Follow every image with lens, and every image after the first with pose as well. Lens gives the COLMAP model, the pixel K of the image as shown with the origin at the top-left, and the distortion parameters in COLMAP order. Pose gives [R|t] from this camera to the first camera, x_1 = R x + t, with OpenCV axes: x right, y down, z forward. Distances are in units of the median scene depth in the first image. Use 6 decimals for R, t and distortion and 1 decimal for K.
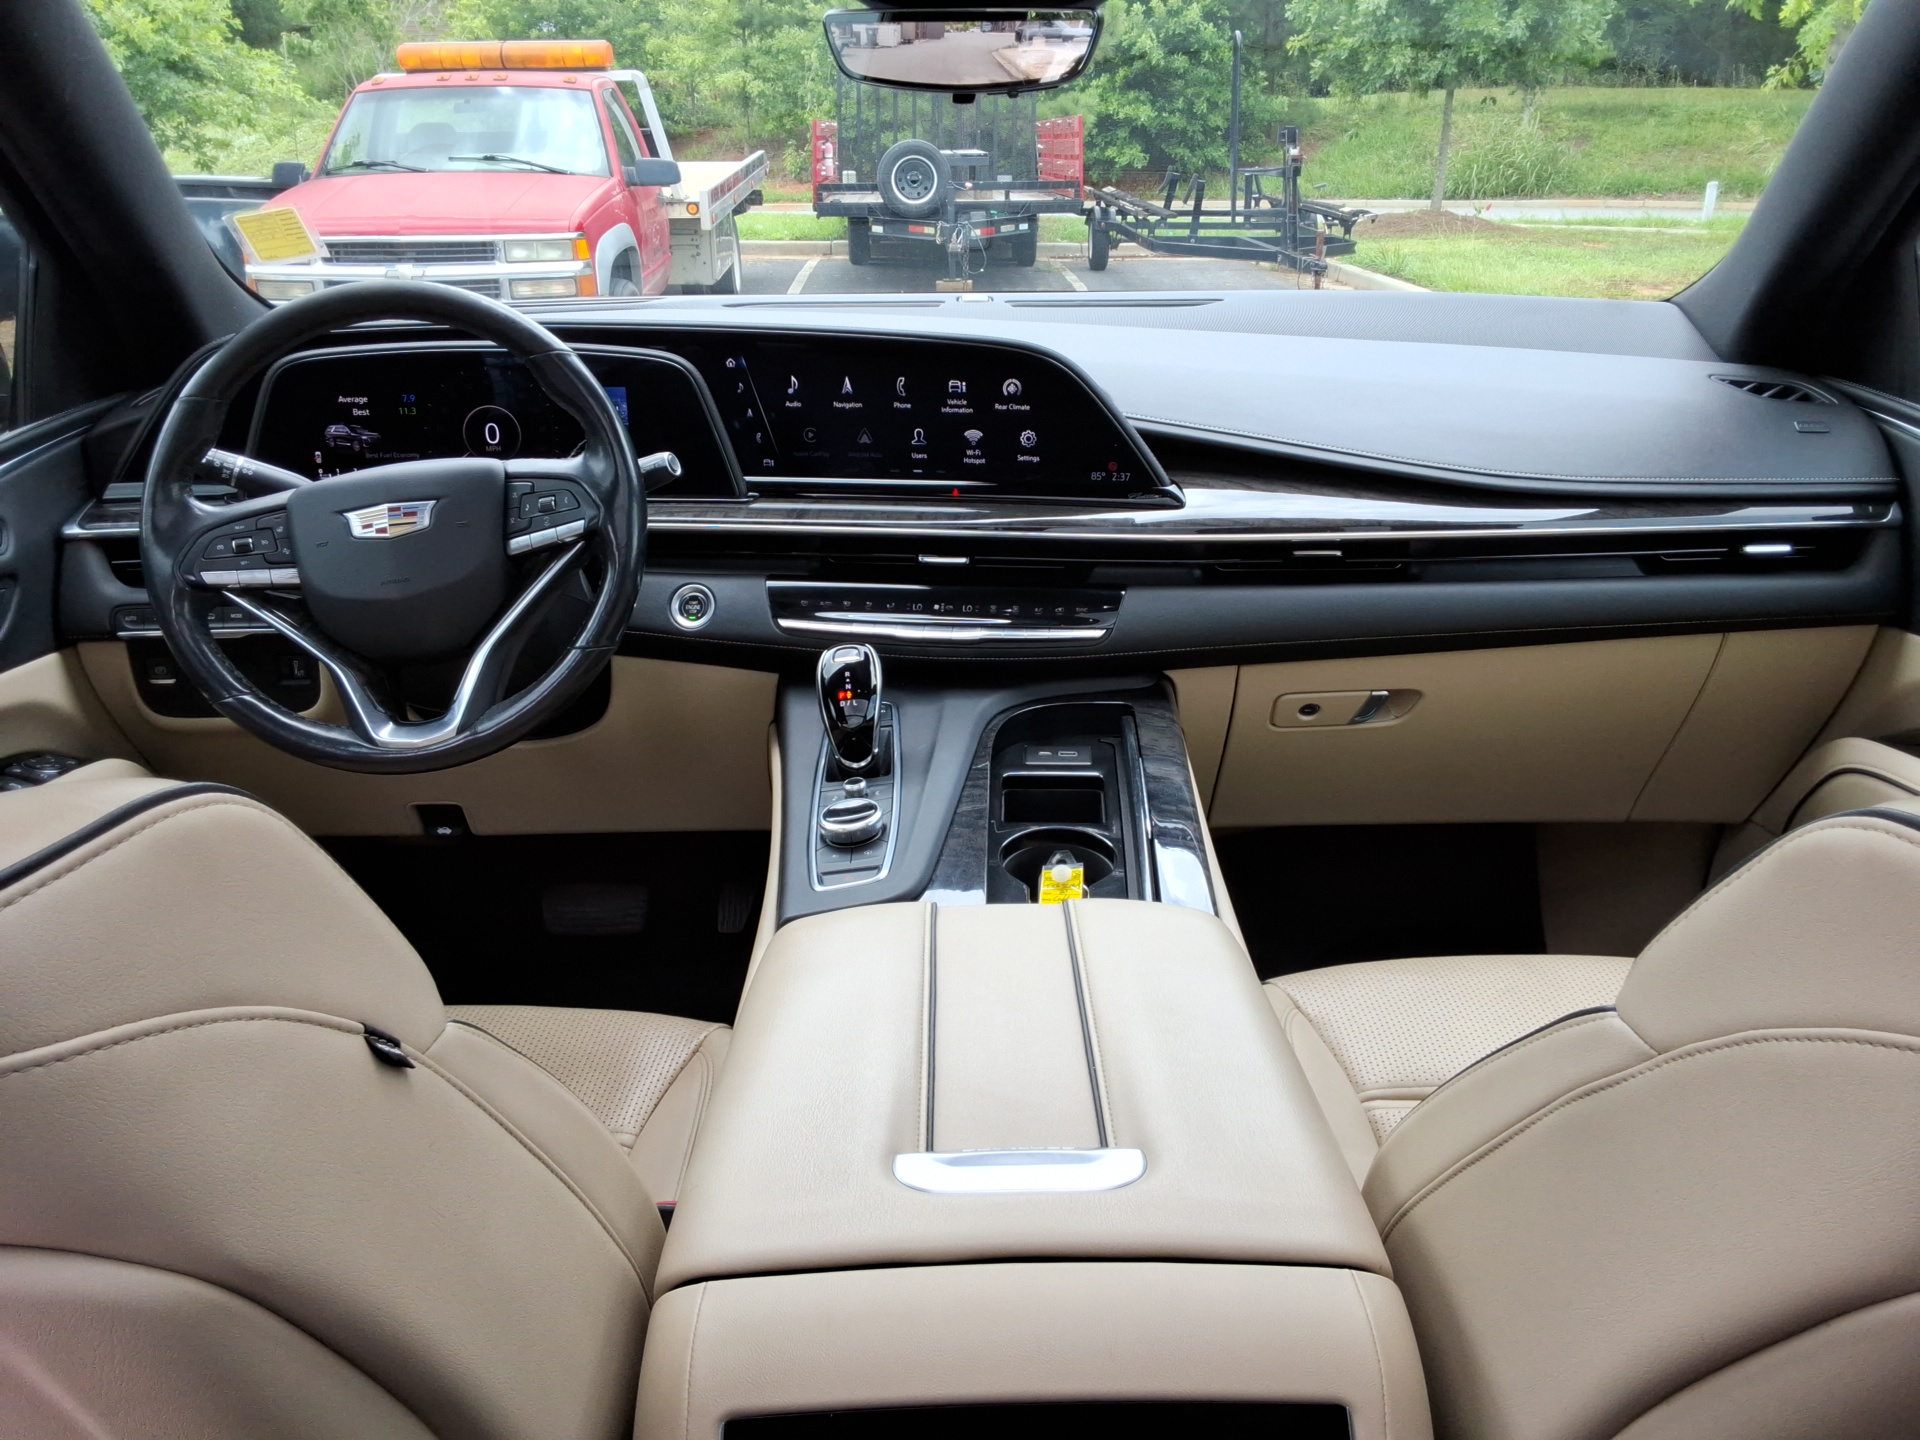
lens RADIAL K [[1544.7, 0, 994.2], [0, 1544.7, 714.2], [0, 0, 1]] dist [0.083467, -0.134291]
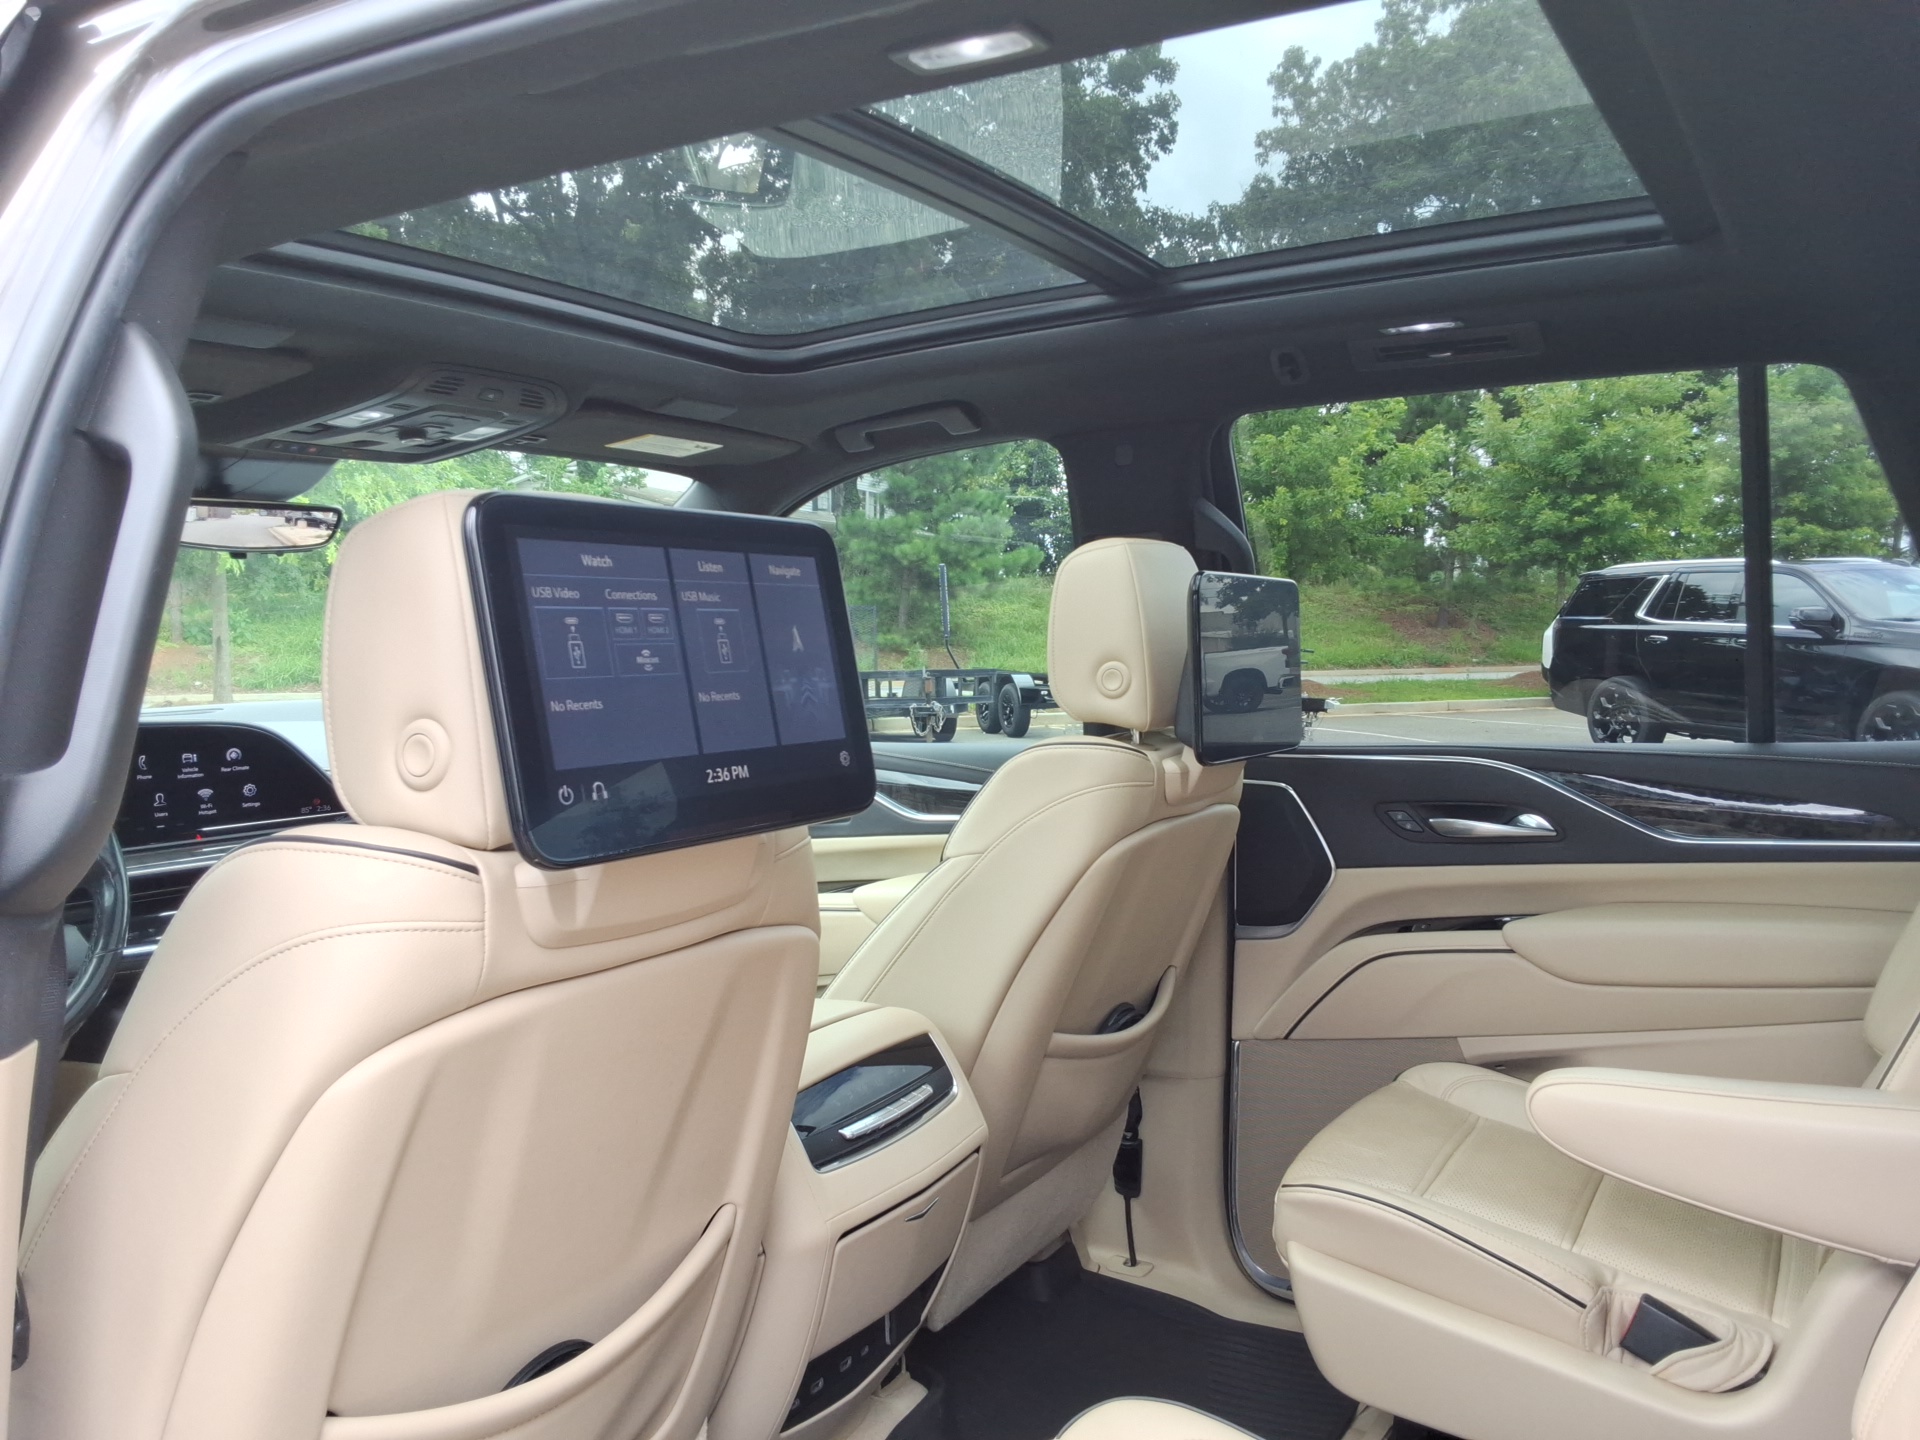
lens RADIAL K [[1544.7, 0, 986.5], [0, 1544.7, 684.8], [0, 0, 1]] dist [0.083467, -0.134291]
pose [[0.508040, -0.041123, 0.860351, -0.807054], [0.312927, 0.939420, -0.139882, 0.125647], [-0.802479, 0.340293, 0.490131, -0.212205]]
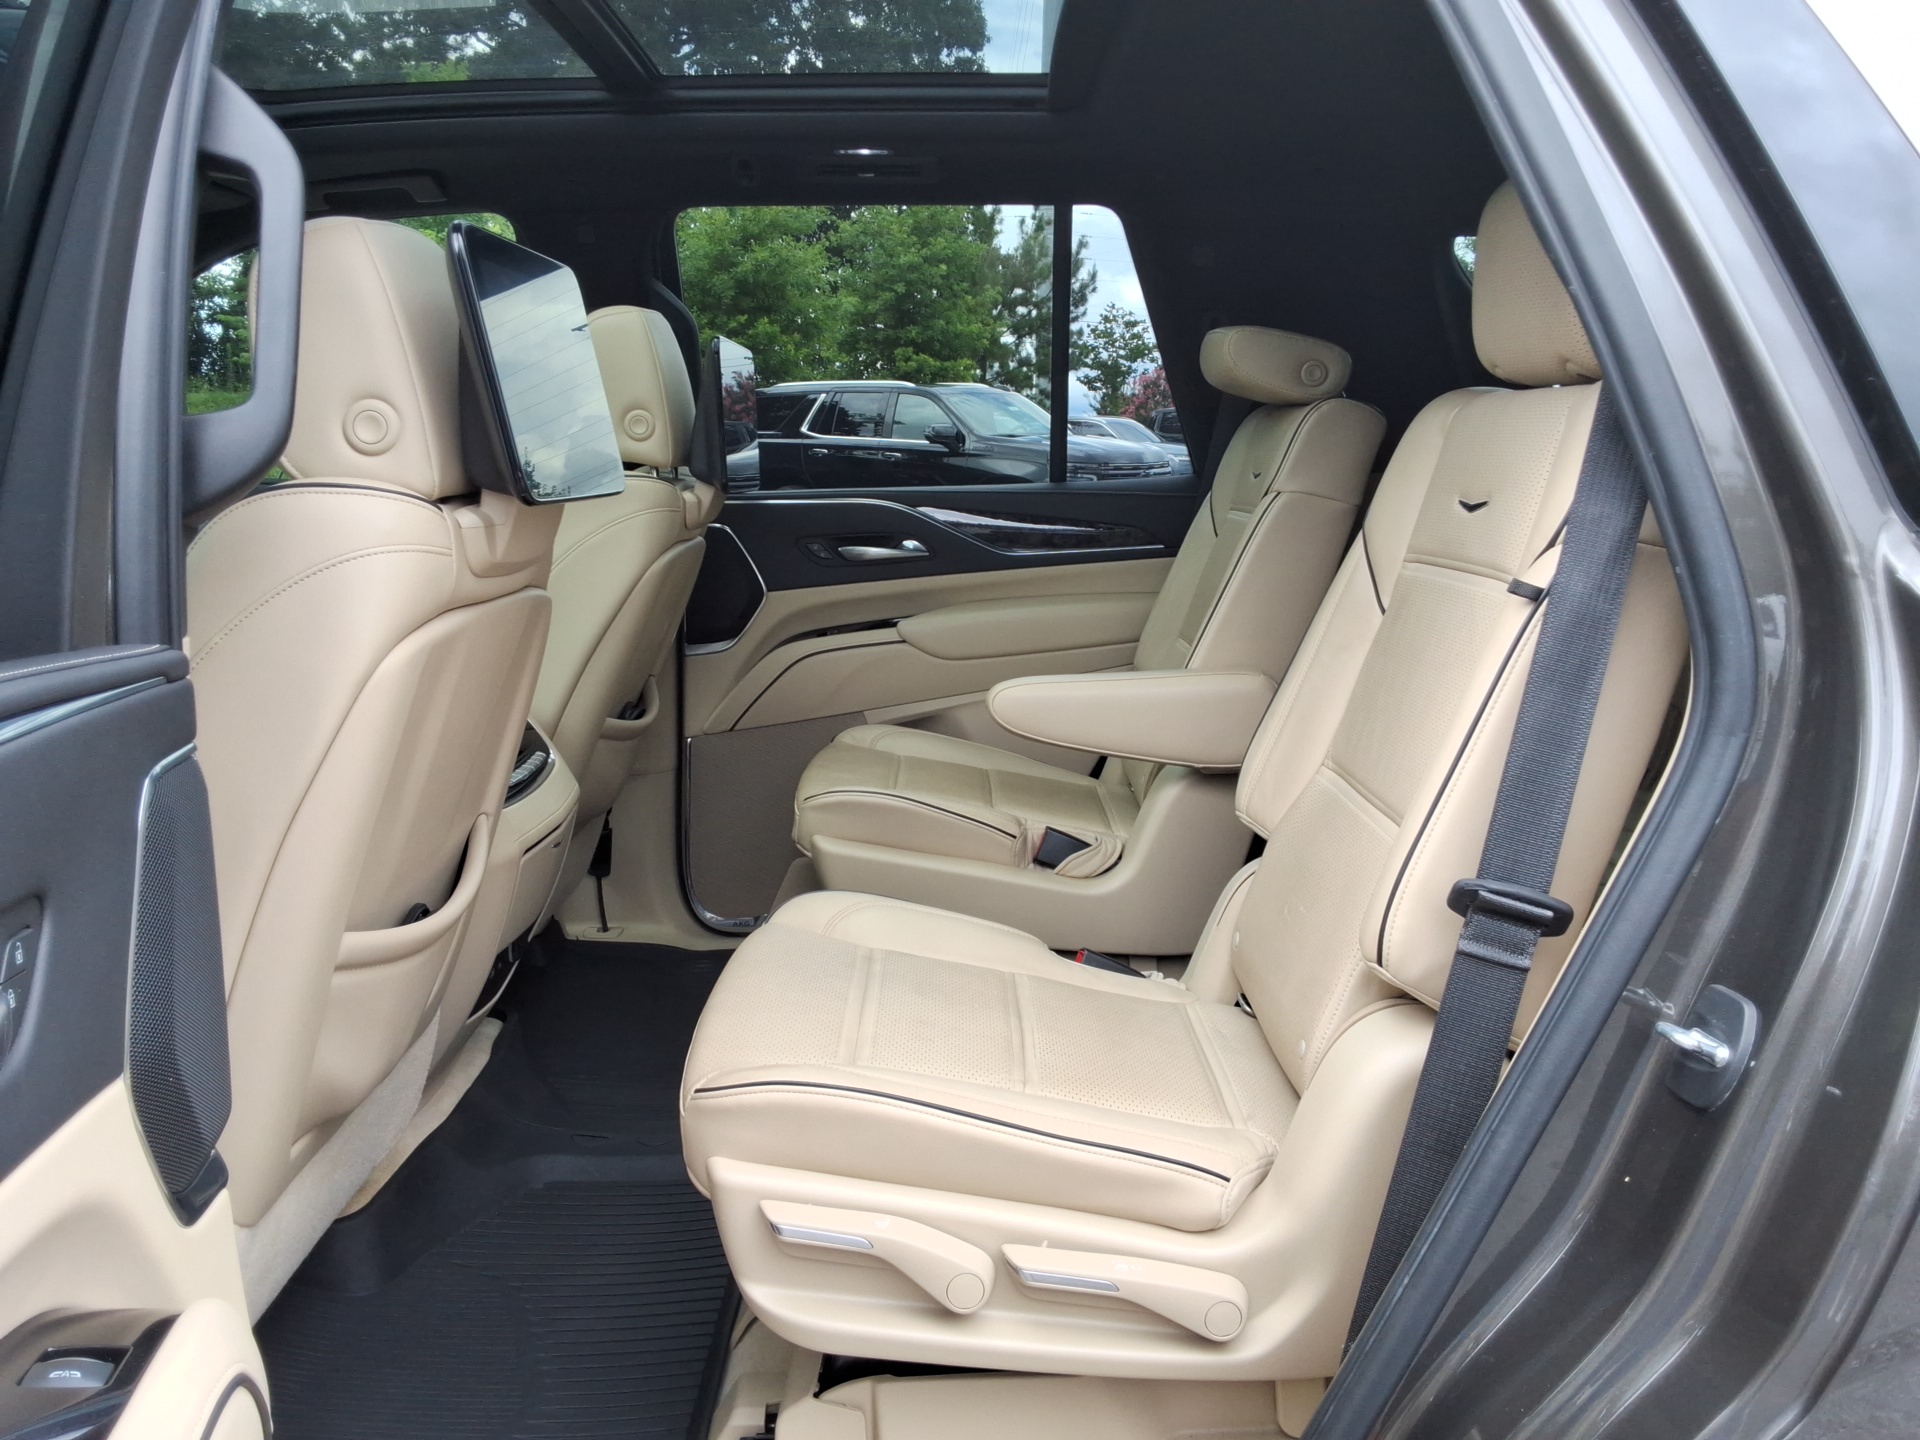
lens RADIAL K [[1544.7, 0, 993.2], [0, 1544.7, 712.3], [0, 0, 1]] dist [0.083467, -0.134291]
pose [[-0.006052, -0.175139, 0.984525, -1.231024], [0.353404, 0.920634, 0.165945, 0.108295], [-0.935451, 0.348940, 0.056323, -0.000352]]
